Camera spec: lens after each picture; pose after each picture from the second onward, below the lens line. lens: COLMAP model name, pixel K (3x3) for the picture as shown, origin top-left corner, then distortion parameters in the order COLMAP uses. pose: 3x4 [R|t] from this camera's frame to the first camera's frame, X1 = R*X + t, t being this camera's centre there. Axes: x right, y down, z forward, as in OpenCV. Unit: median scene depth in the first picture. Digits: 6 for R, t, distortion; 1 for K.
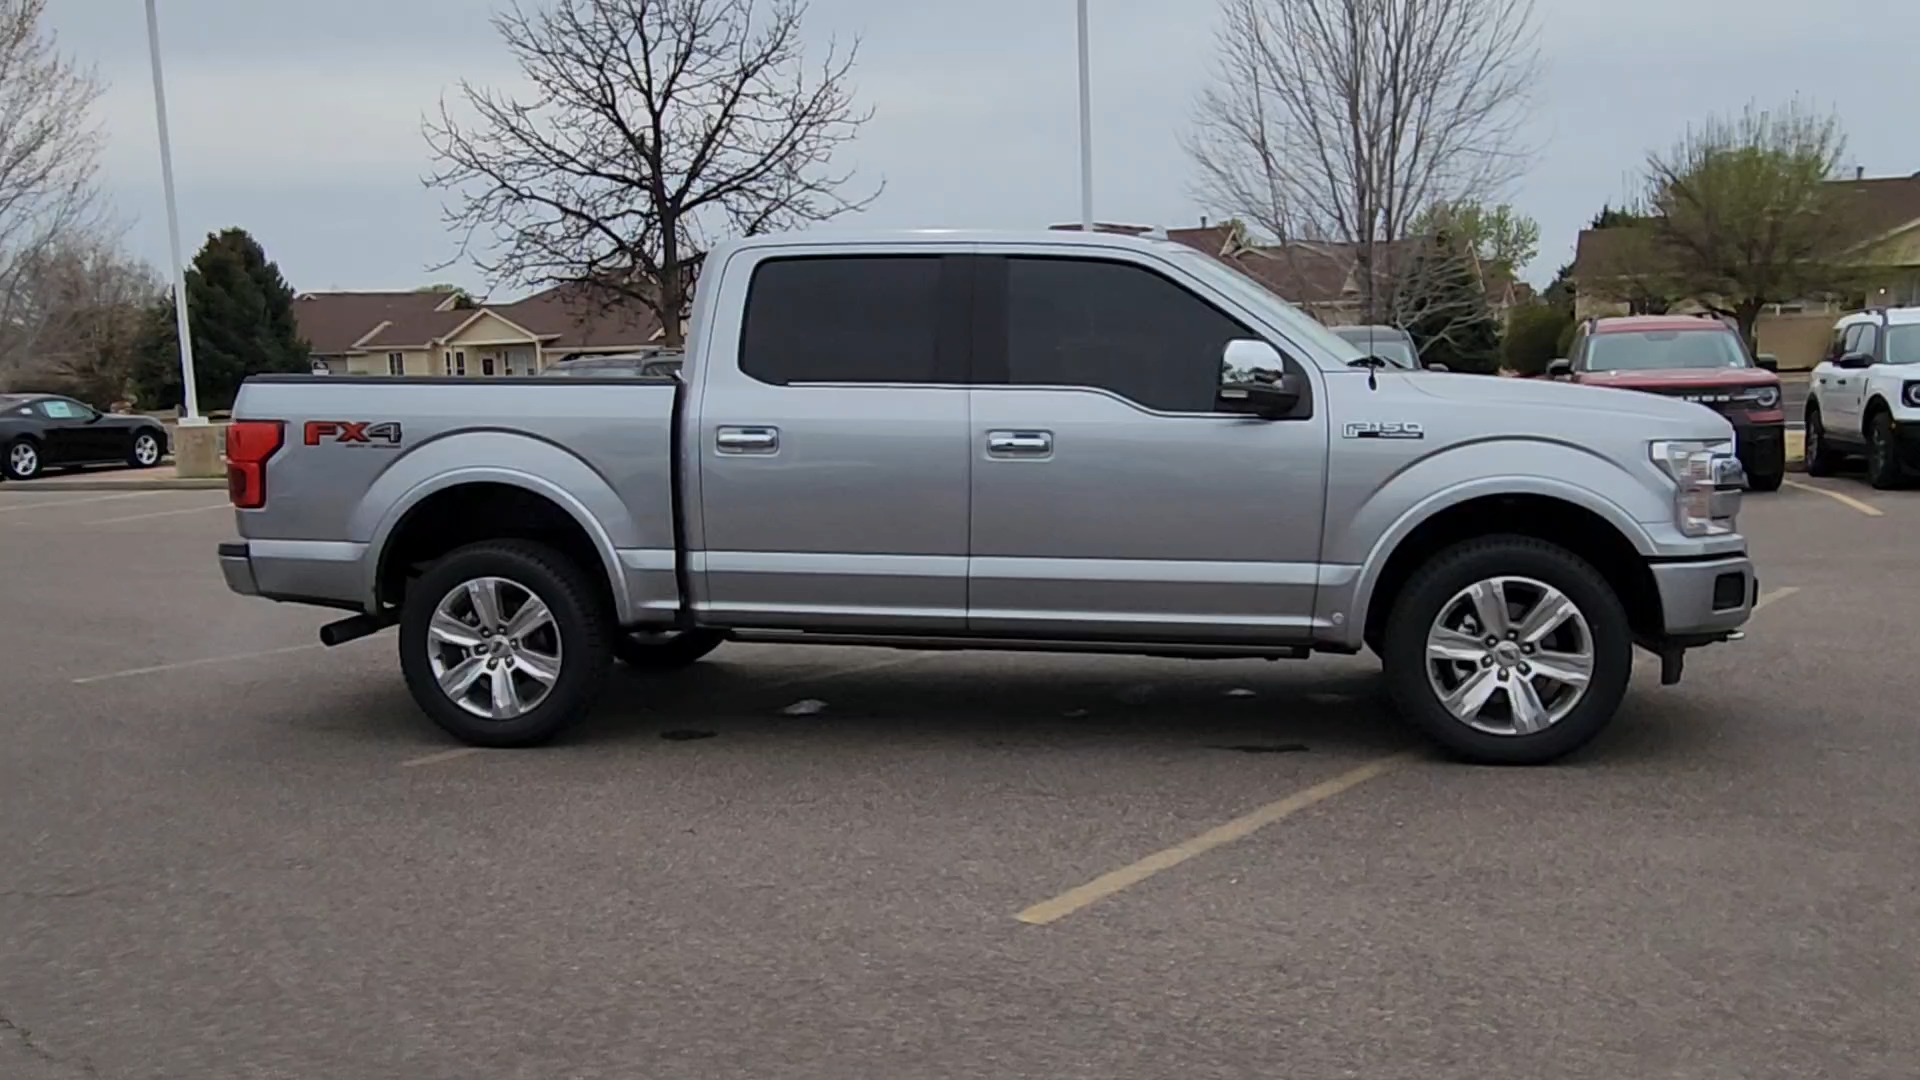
lens RADIAL K [[1641.7, 0, 940.5], [0, 1641.7, 547.9], [0, 0, 1]] dist [-0.000073, 0.019112]
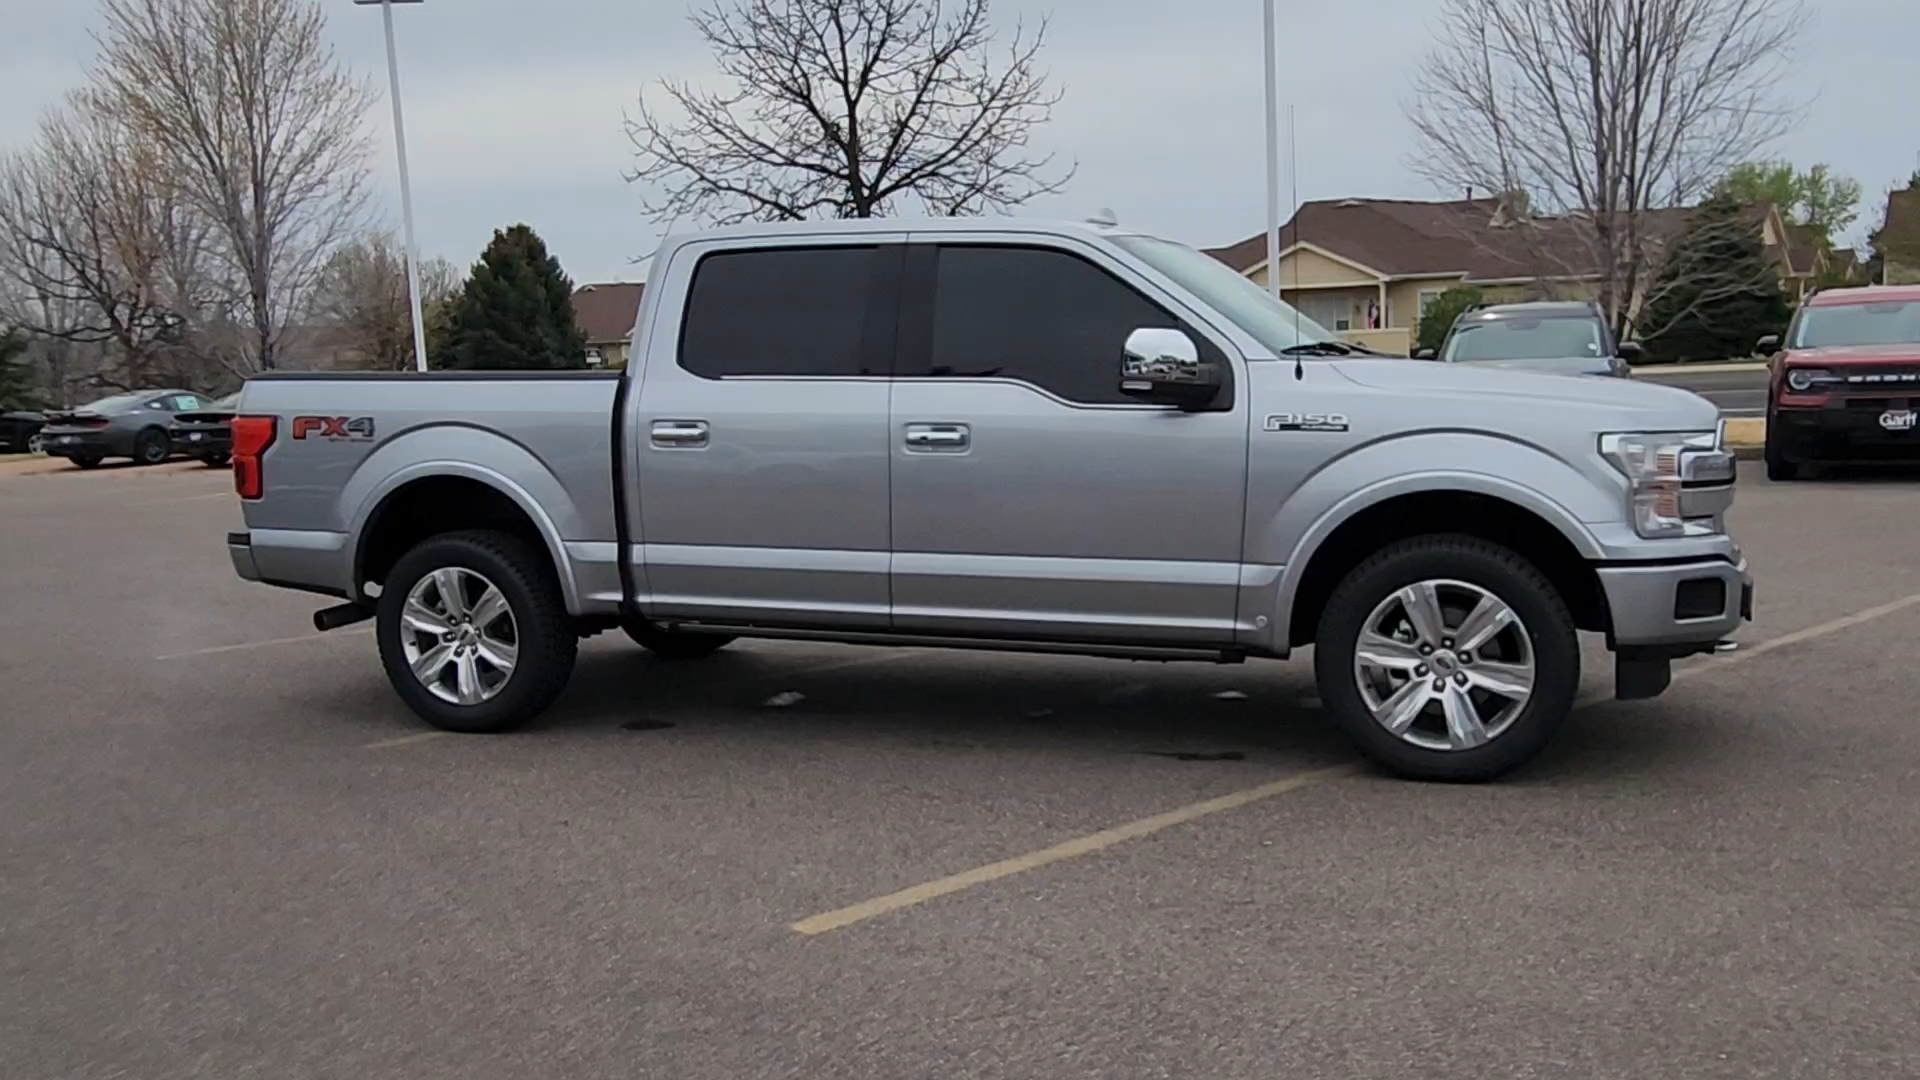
lens RADIAL K [[1641.3, 0, 939.6], [0, 1641.3, 547.3], [0, 0, 1]] dist [-0.004238, 0.027816]
pose [[0.986059, 0.008543, -0.166178, 0.200481], [-0.006778, 0.999914, 0.011190, -0.008524], [0.166259, -0.009907, 0.986032, 0.035133]]
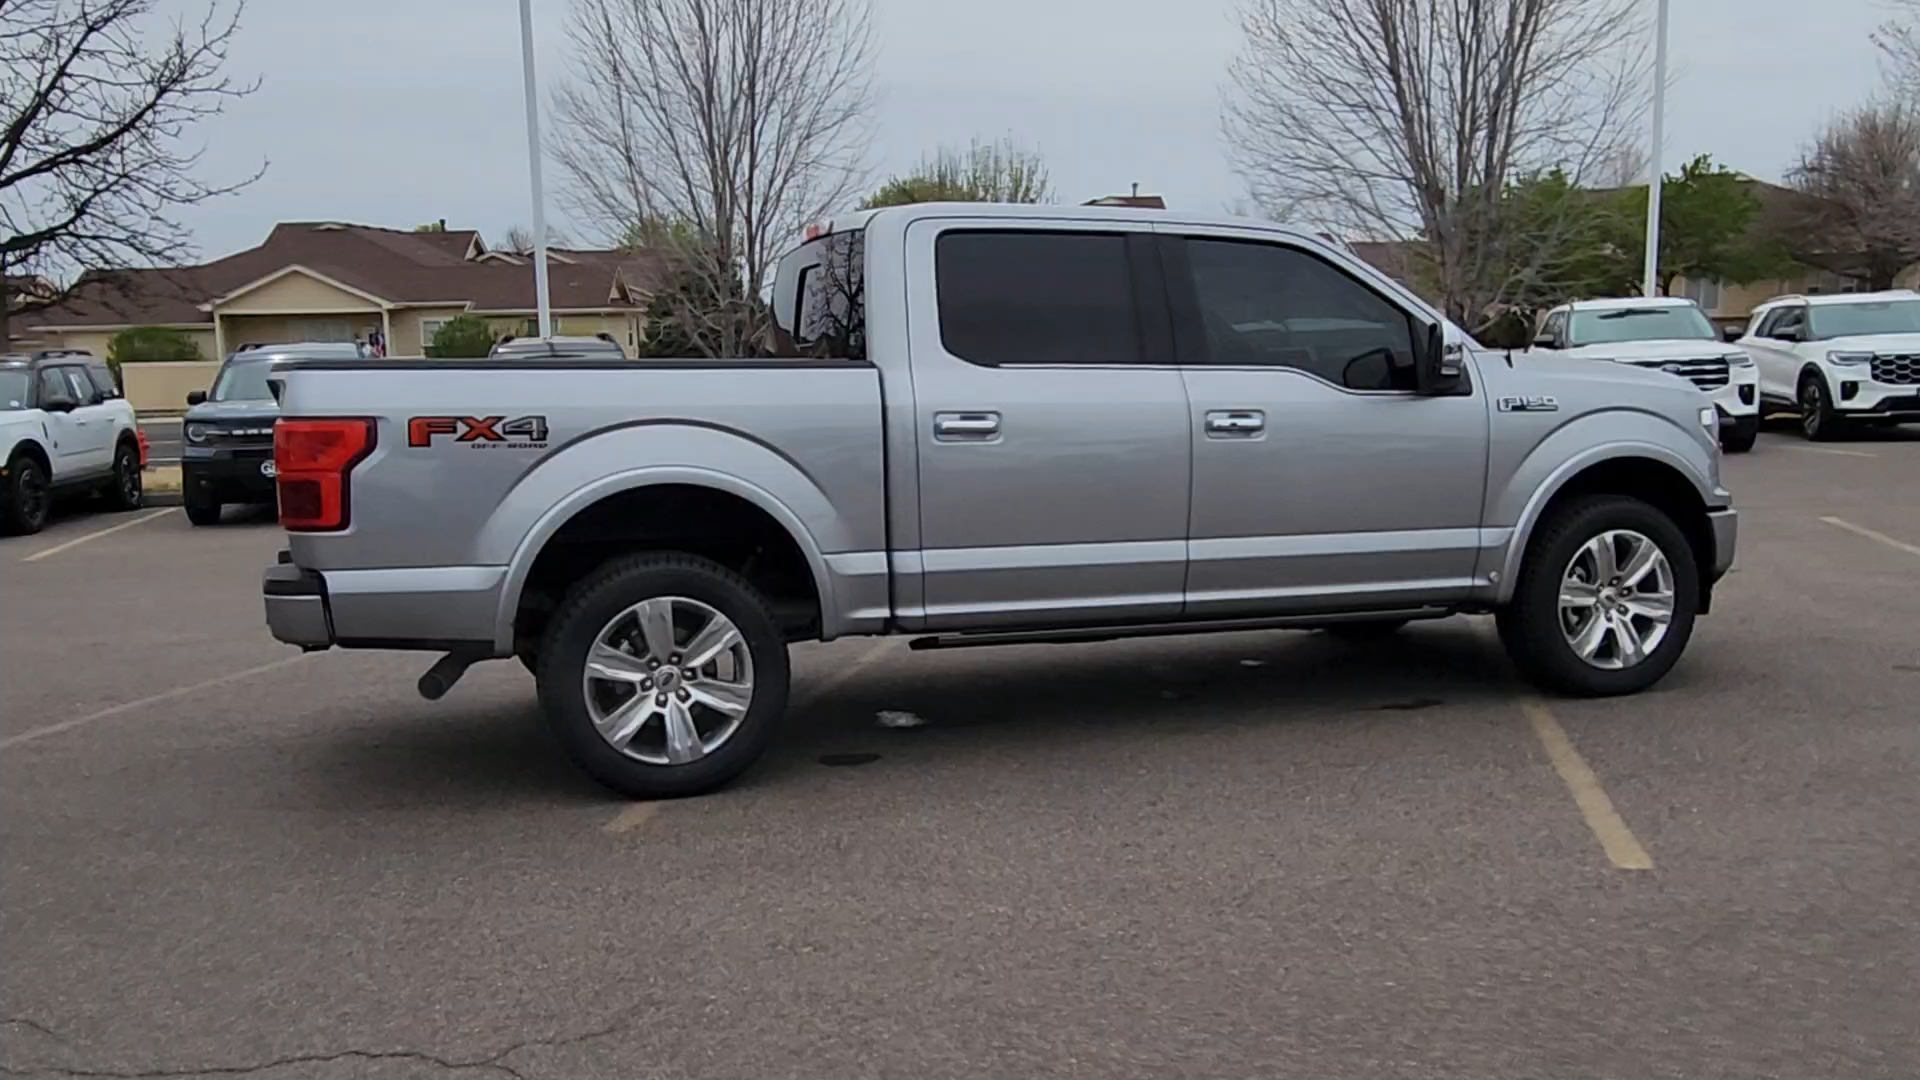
lens RADIAL K [[1639.6, 0, 941.2], [0, 1639.6, 545.5], [0, 0, 1]] dist [0.000029, 0.011690]
pose [[0.882085, -0.054274, 0.467953, -0.549936], [0.057553, 0.998316, 0.007300, -0.006726], [-0.467561, 0.020493, 0.883723, 0.191903]]
